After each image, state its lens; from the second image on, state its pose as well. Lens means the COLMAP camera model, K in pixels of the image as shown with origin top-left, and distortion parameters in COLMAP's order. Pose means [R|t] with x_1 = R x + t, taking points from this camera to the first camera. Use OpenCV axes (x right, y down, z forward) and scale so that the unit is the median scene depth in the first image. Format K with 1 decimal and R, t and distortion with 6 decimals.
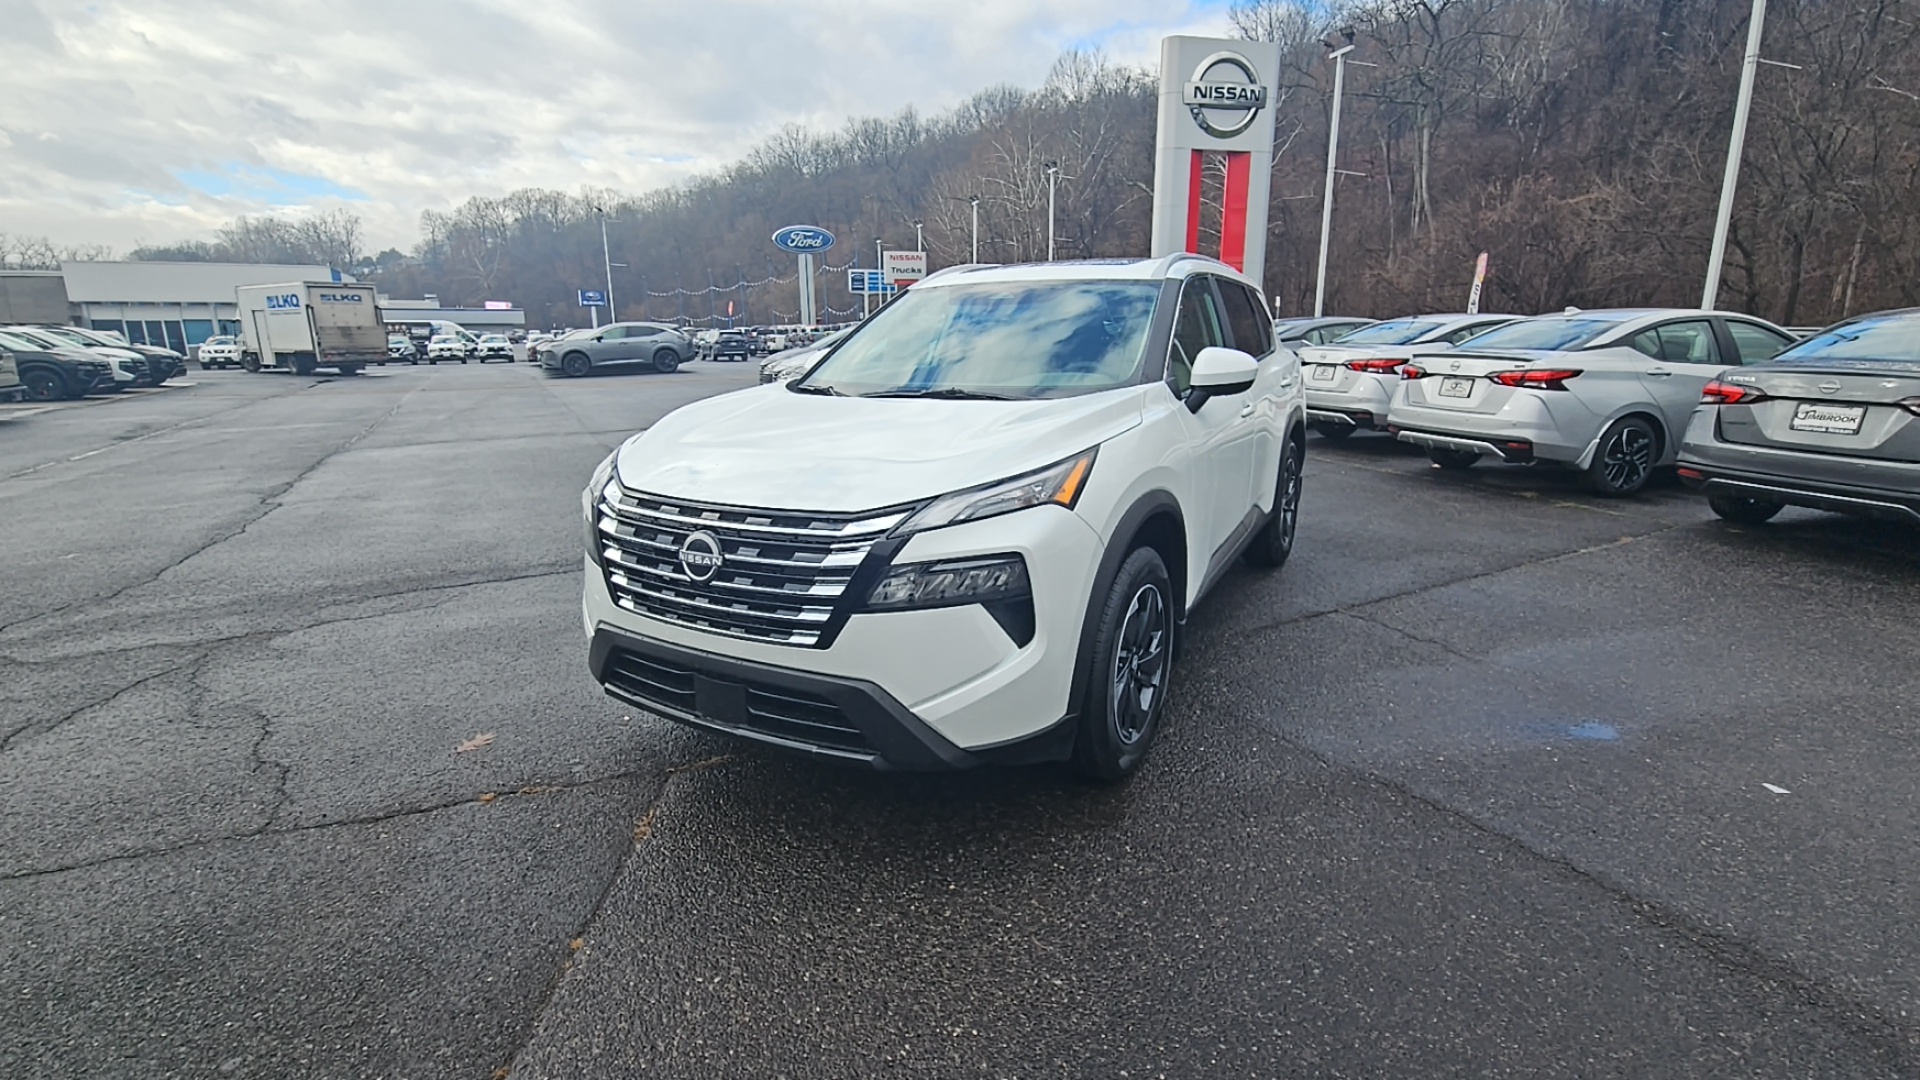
lens RADIAL K [[860.4, 0, 956.4], [0, 860.4, 533.3], [0, 0, 1]] dist [0.017422, -0.009174]
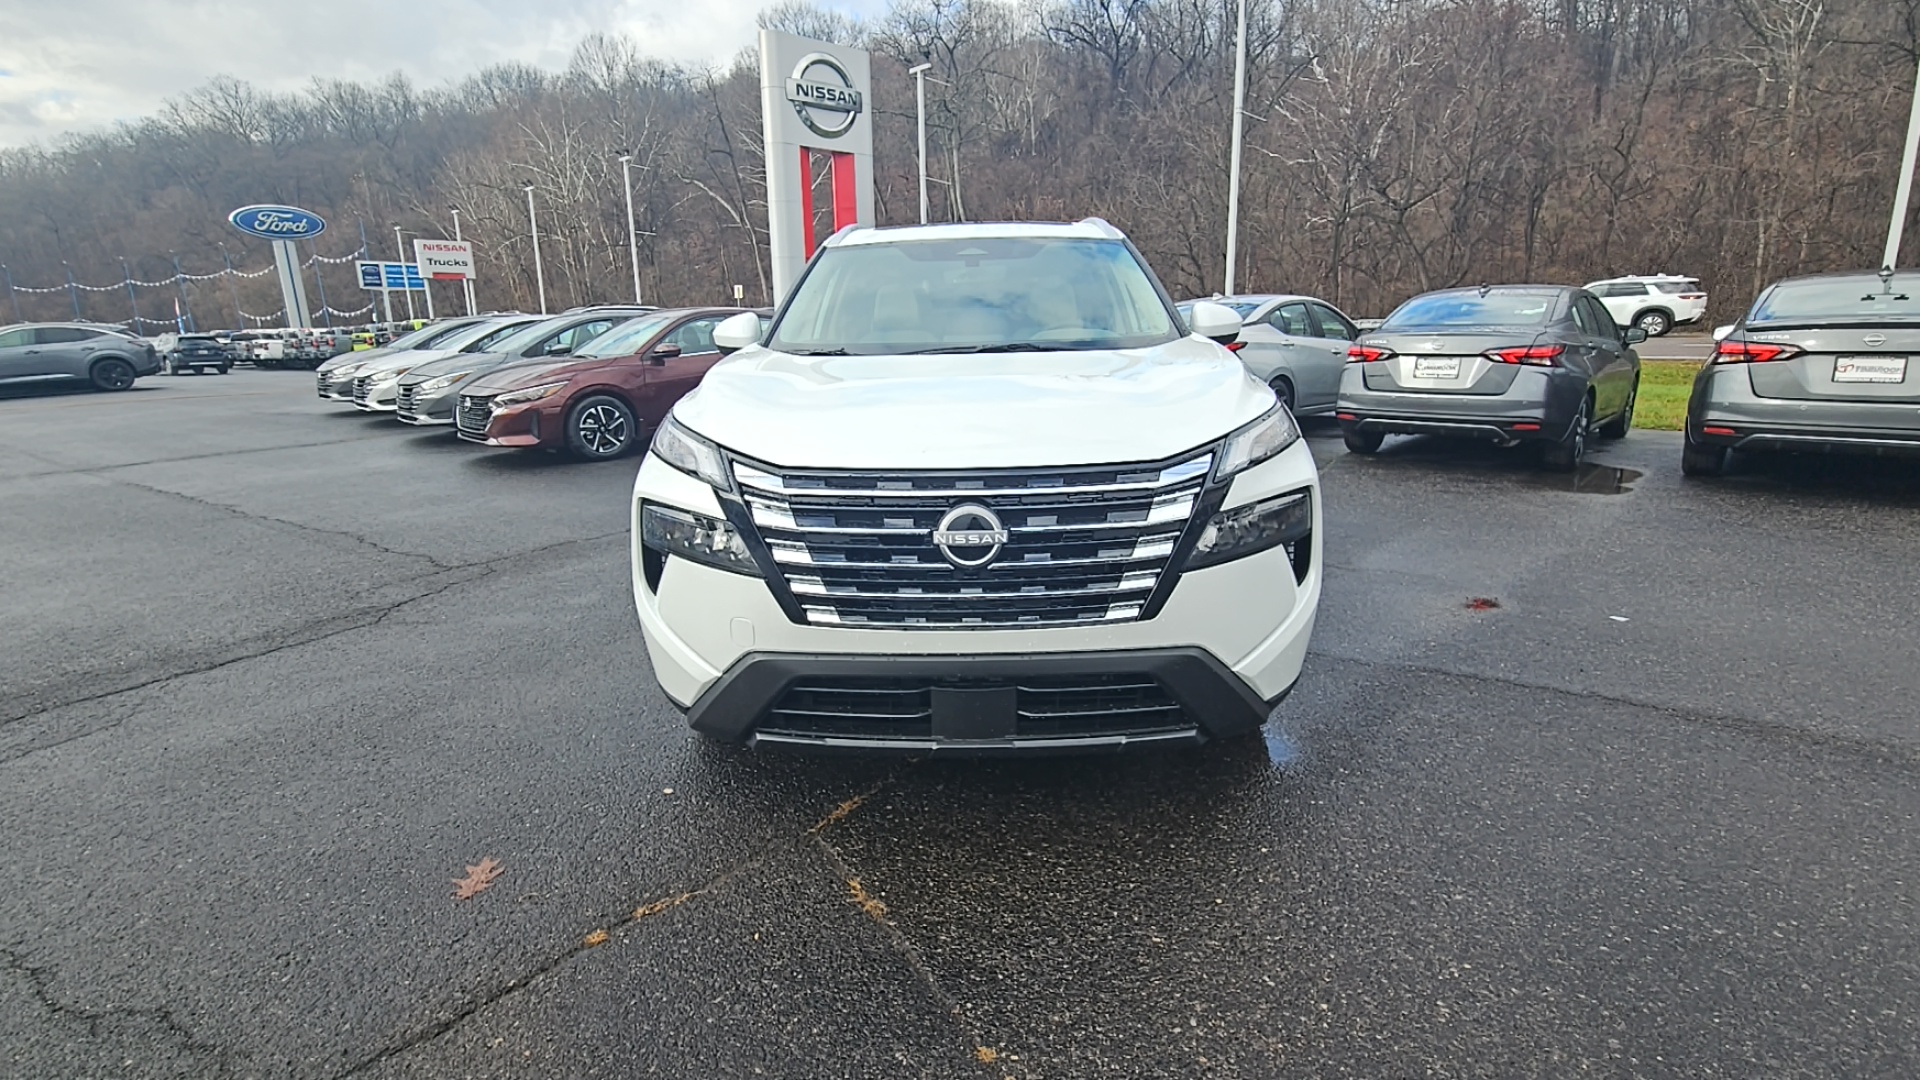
lens RADIAL K [[860.4, 0, 956.4], [0, 860.4, 533.3], [0, 0, 1]] dist [0.017422, -0.009174]
pose [[0.885436, -0.117152, 0.449754, -0.268891], [0.118415, 0.992638, 0.025437, 0.001337], [-0.449423, 0.030735, 0.892790, 0.118928]]
